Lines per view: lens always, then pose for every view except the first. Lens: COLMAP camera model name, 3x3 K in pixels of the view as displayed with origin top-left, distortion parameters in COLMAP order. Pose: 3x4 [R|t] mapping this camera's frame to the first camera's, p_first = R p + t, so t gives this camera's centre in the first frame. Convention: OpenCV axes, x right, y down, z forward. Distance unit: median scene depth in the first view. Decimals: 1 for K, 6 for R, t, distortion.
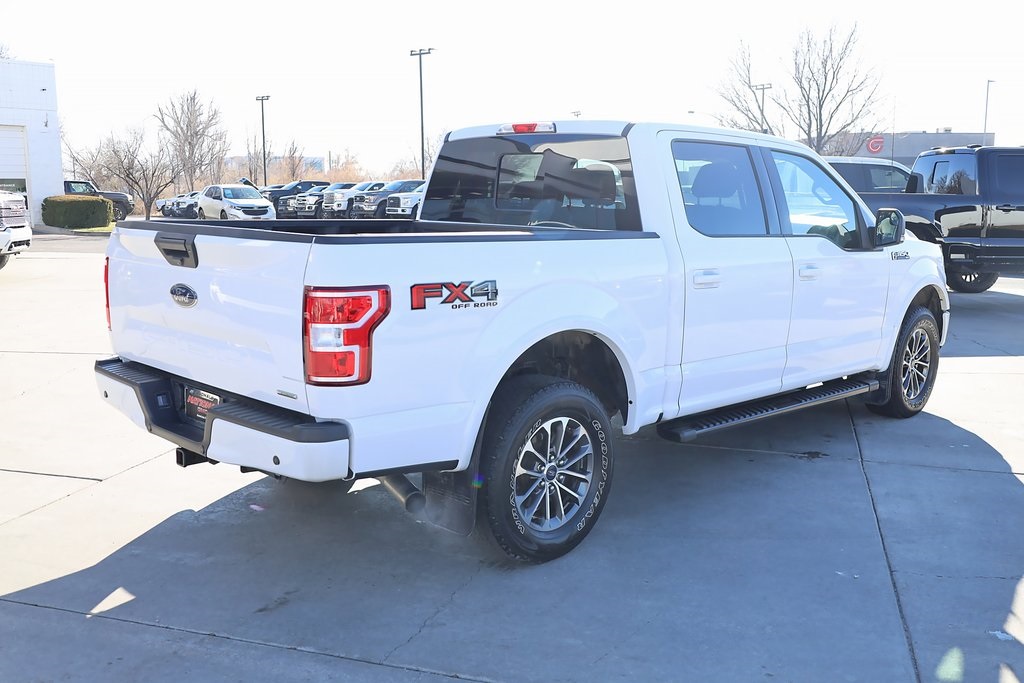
lens RADIAL K [[955.8, 0, 512.0], [0, 955.8, 341.5], [0, 0, 1]] dist [-0.005260, -0.014764]
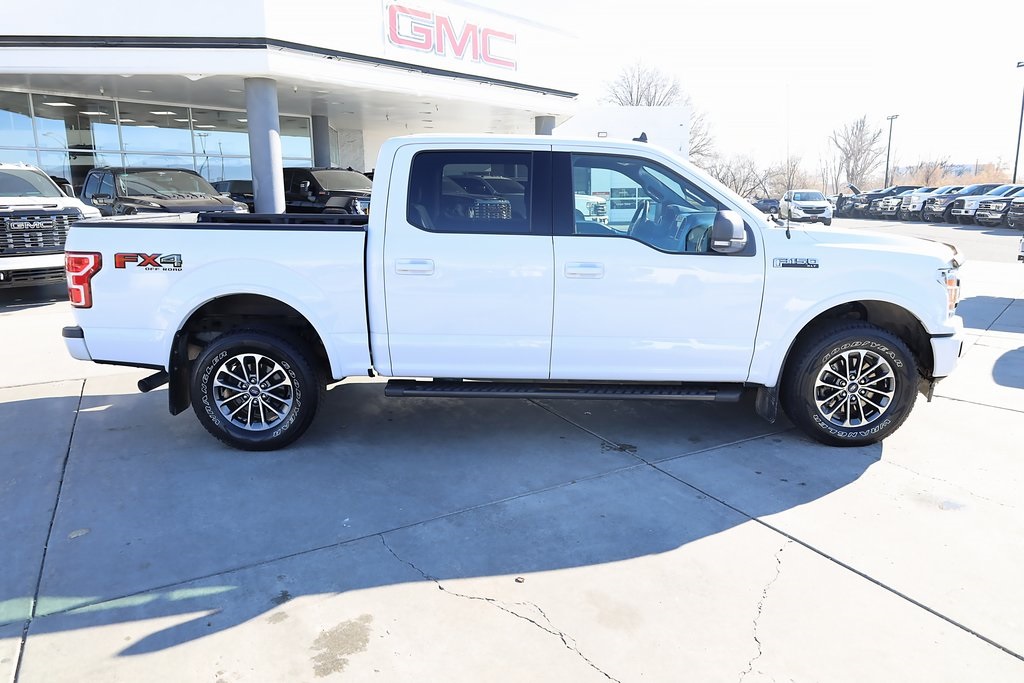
lens RADIAL K [[704.3, 0, 512.0], [0, 704.3, 341.5], [0, 0, 1]] dist [-0.011790, 0.003527]
pose [[0.705632, 0.137842, -0.695042, 1.035283], [-0.103665, 0.990424, 0.091179, -0.074325], [0.700955, 0.007712, 0.713164, 0.509021]]
